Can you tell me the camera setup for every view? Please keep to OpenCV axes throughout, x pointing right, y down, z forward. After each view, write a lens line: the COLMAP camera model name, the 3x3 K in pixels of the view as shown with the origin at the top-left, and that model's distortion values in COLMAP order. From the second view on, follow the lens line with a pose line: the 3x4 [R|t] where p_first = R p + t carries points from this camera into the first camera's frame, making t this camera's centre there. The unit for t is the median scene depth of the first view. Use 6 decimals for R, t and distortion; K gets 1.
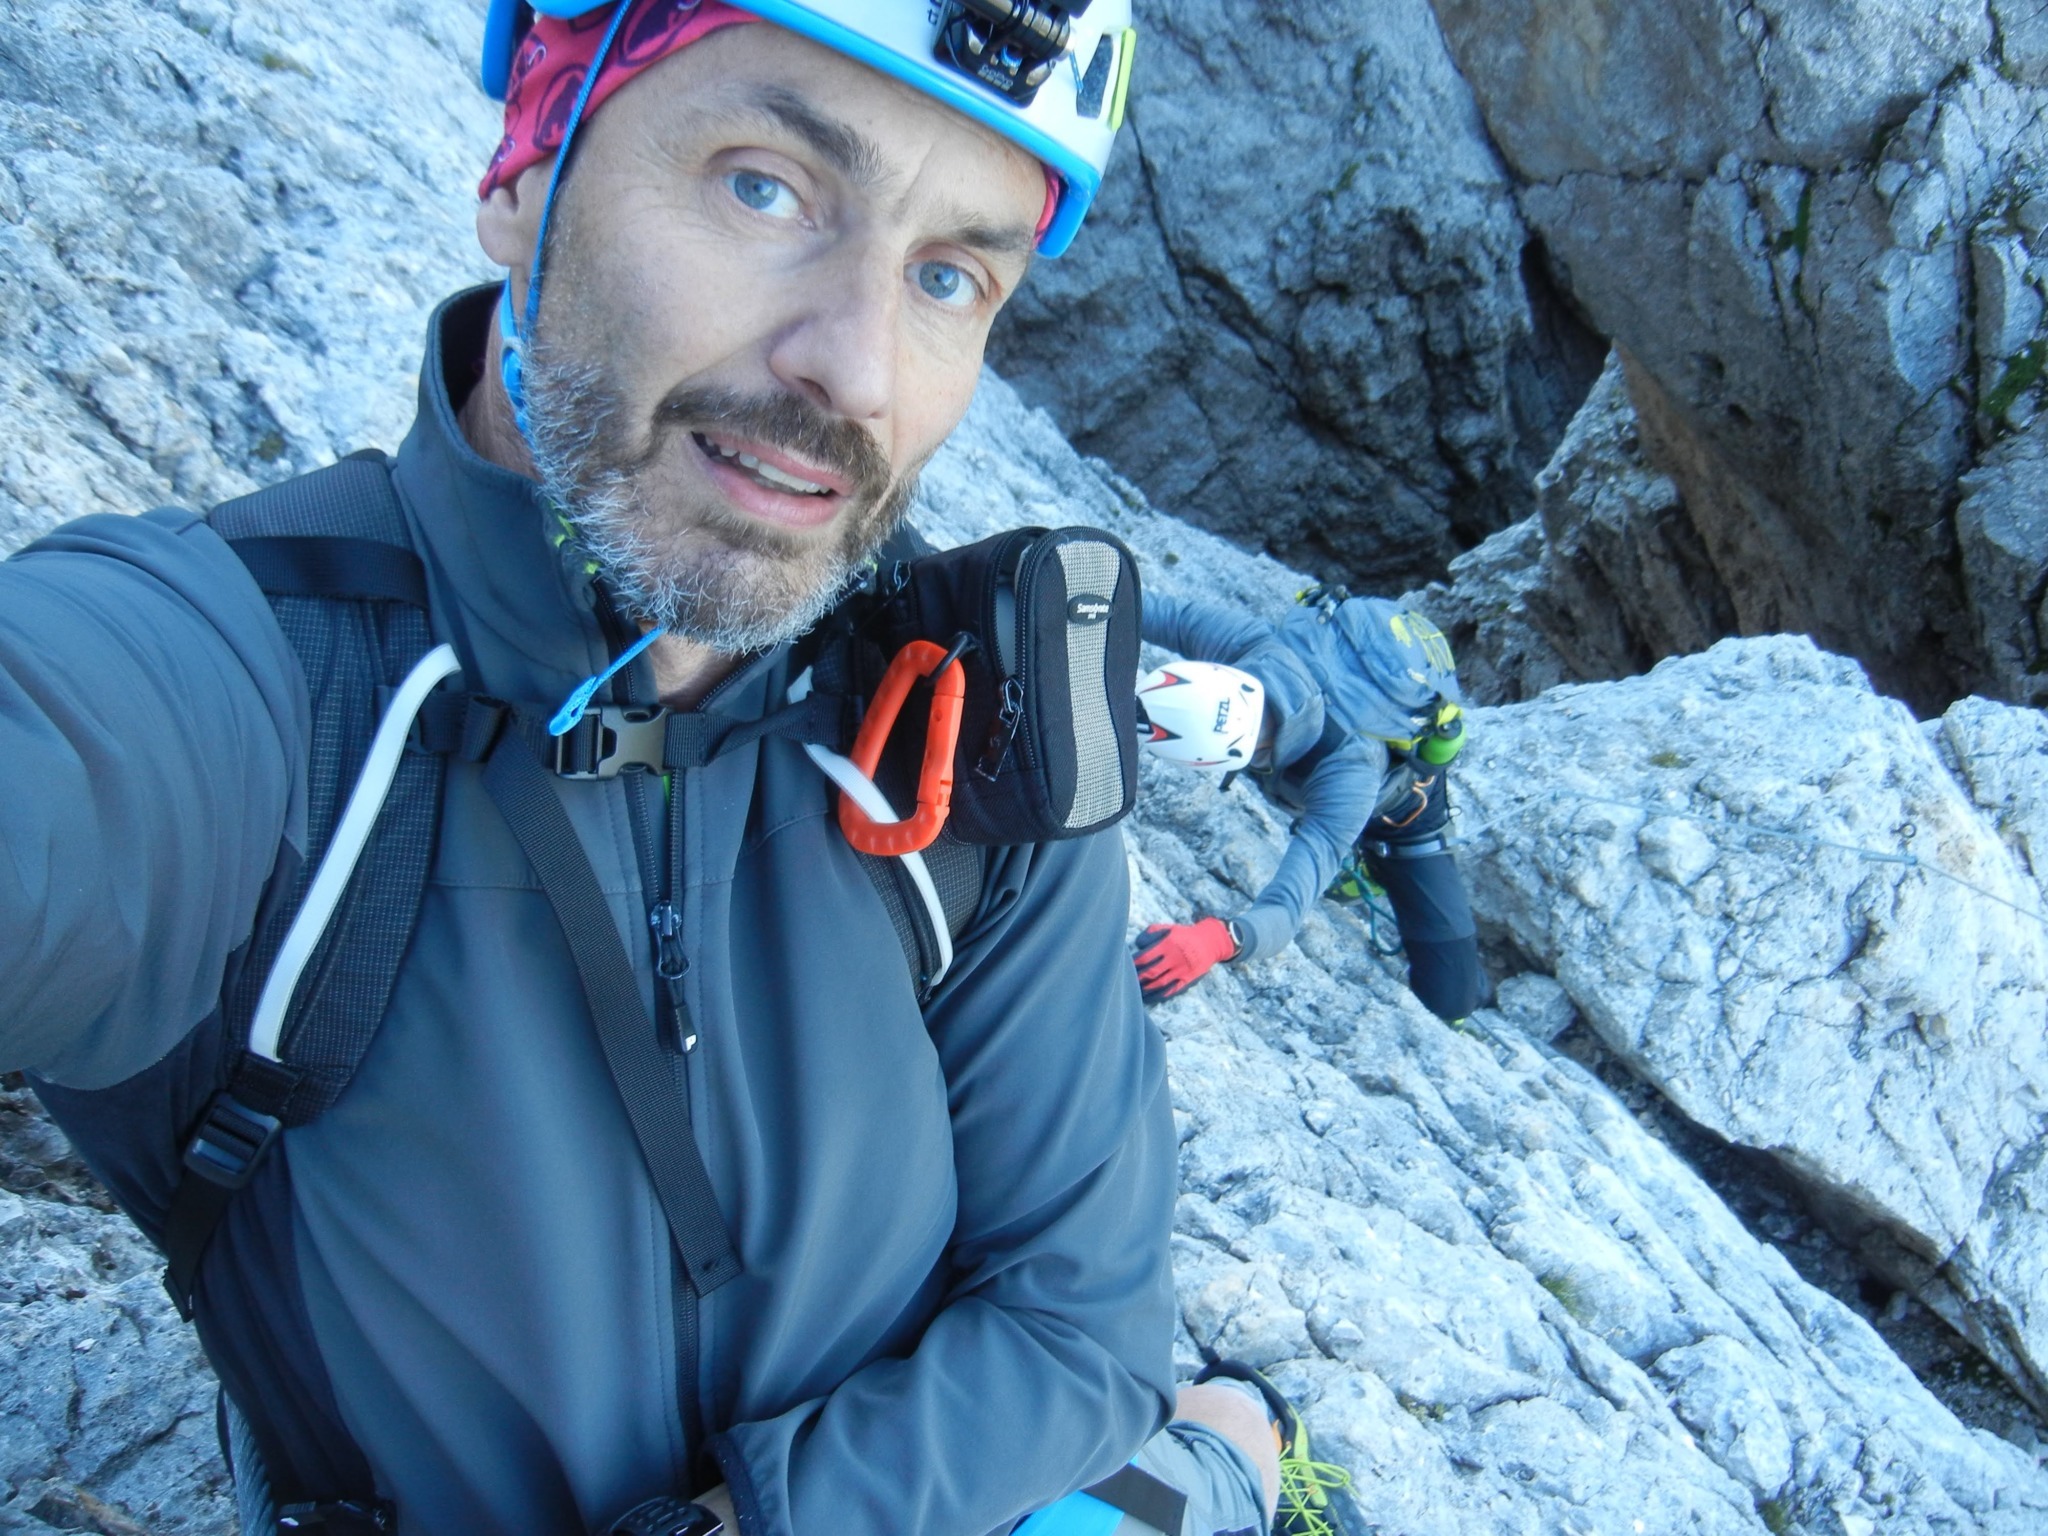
lens RADIAL K [[1779.8, 0, 1025.1], [0, 1779.8, 736.4], [0, 0, 1]] dist [-0.073776, 0.009529]
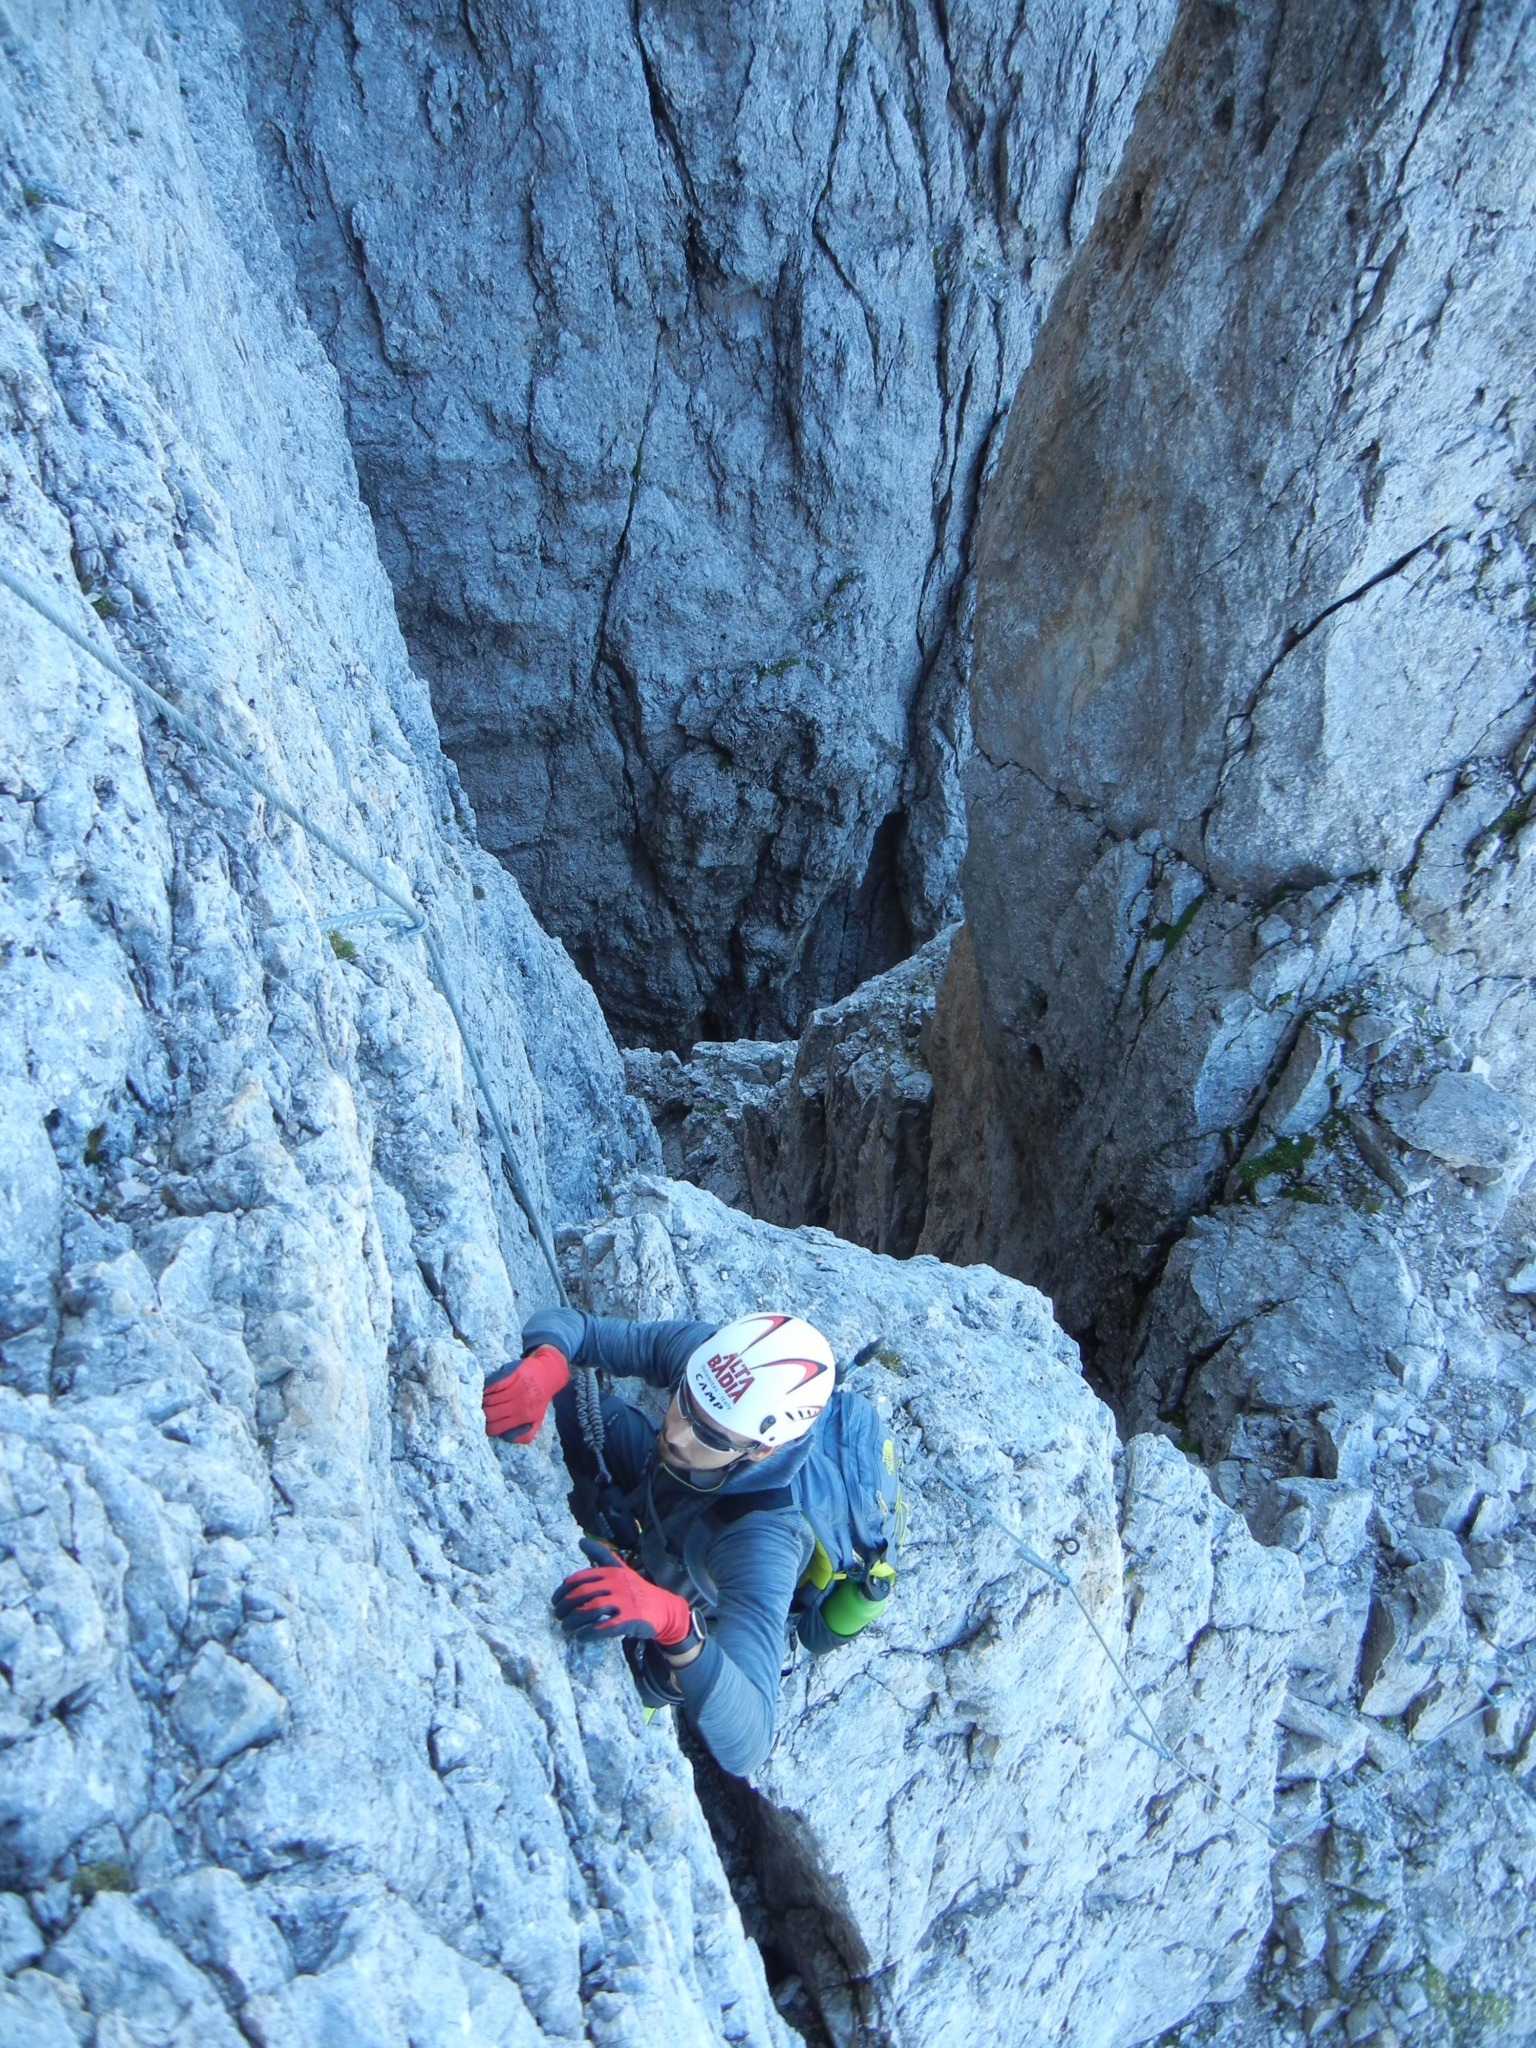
lens RADIAL K [[1752.3, 0, 768.0], [0, 1752.3, 1024.0], [0, 0, 1]] dist [-0.011987, 0.000250]
pose [[0.826055, 0.492107, 0.274709, -0.013438], [-0.475109, 0.870233, -0.130253, 0.008669], [-0.303159, -0.022920, 0.952664, 0.147856]]
